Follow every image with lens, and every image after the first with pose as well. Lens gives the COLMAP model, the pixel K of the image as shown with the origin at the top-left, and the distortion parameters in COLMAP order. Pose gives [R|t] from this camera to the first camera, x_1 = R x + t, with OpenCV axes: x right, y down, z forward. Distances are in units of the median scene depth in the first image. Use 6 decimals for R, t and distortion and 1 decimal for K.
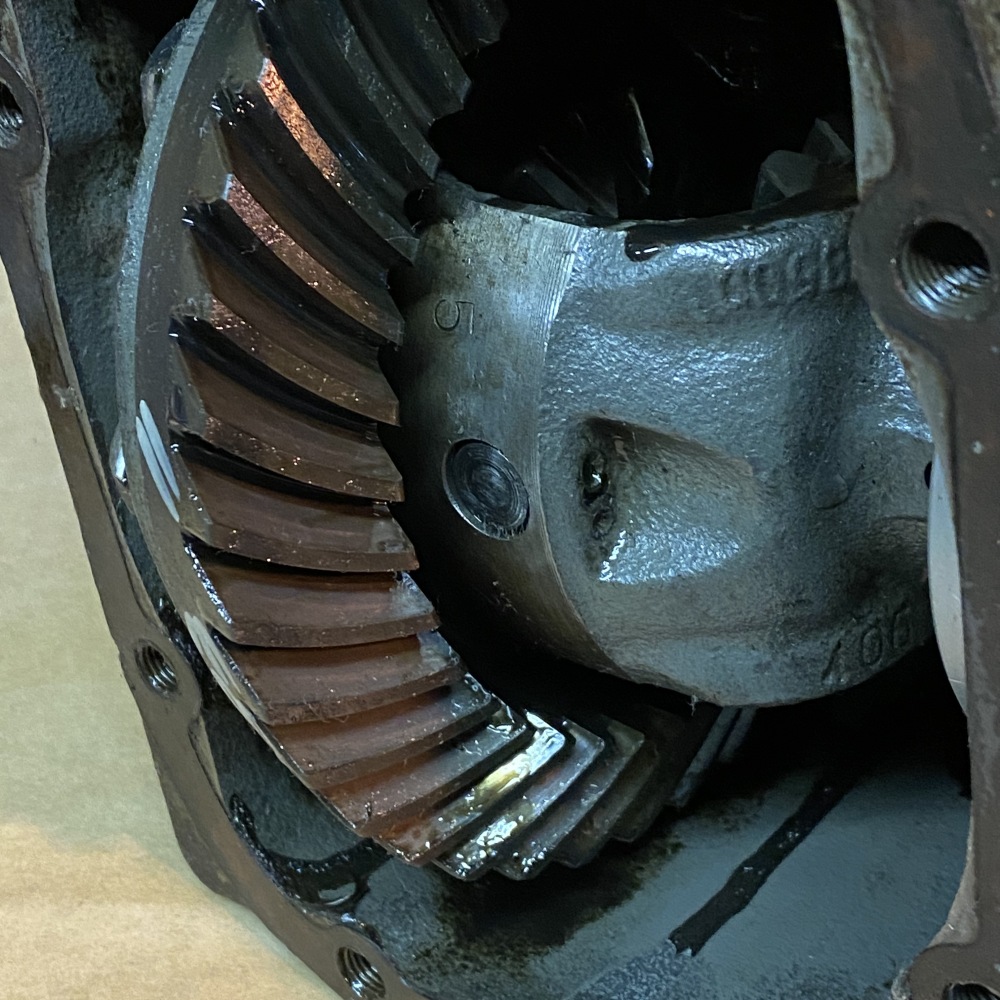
lens RADIAL K [[1897.9, 0, 500.0], [0, 1897.9, 500.0], [0, 0, 1]] dist [0.051438, 0.080232]
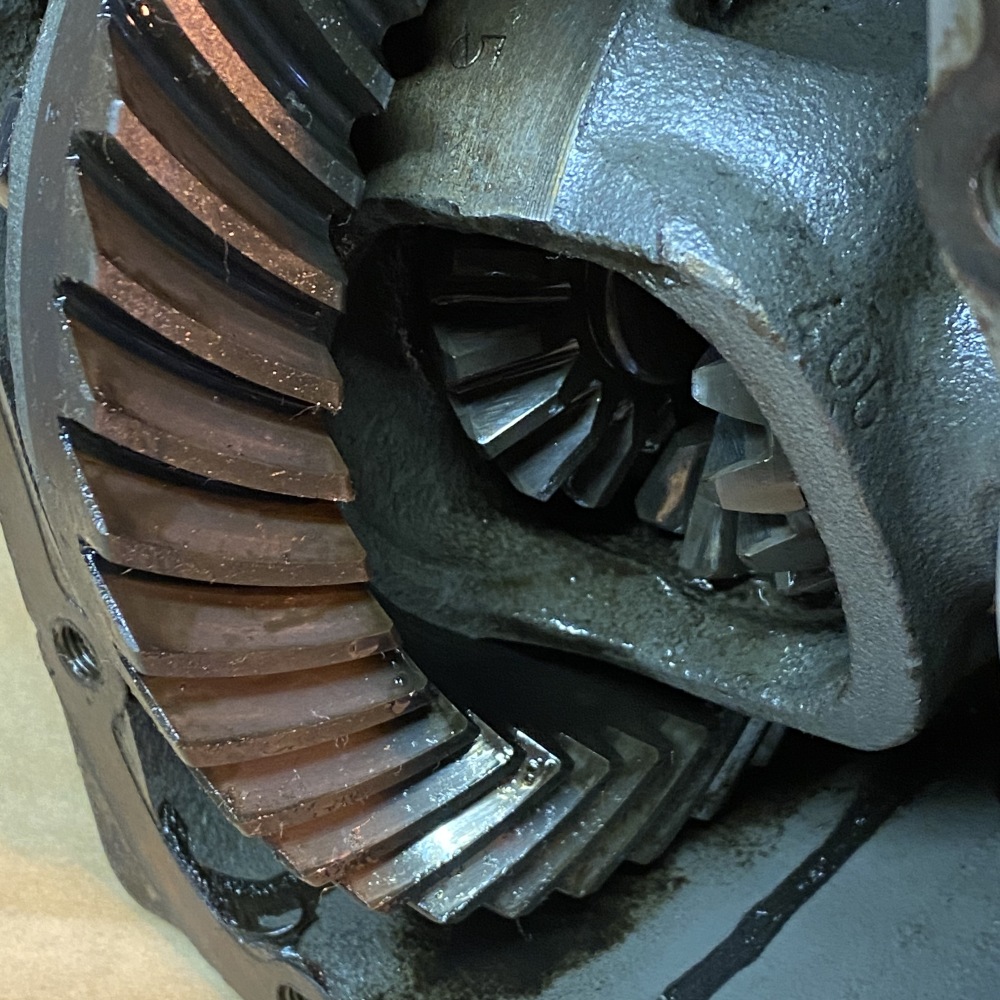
lens RADIAL K [[1897.9, 0, 500.0], [0, 1897.9, 500.0], [0, 0, 1]] dist [0.051438, 0.080232]
pose [[0.998932, 0.039039, -0.024703, 0.027406], [-0.038408, 0.998937, 0.025504, -0.008602], [0.025672, -0.024528, 0.999369, 0.149247]]
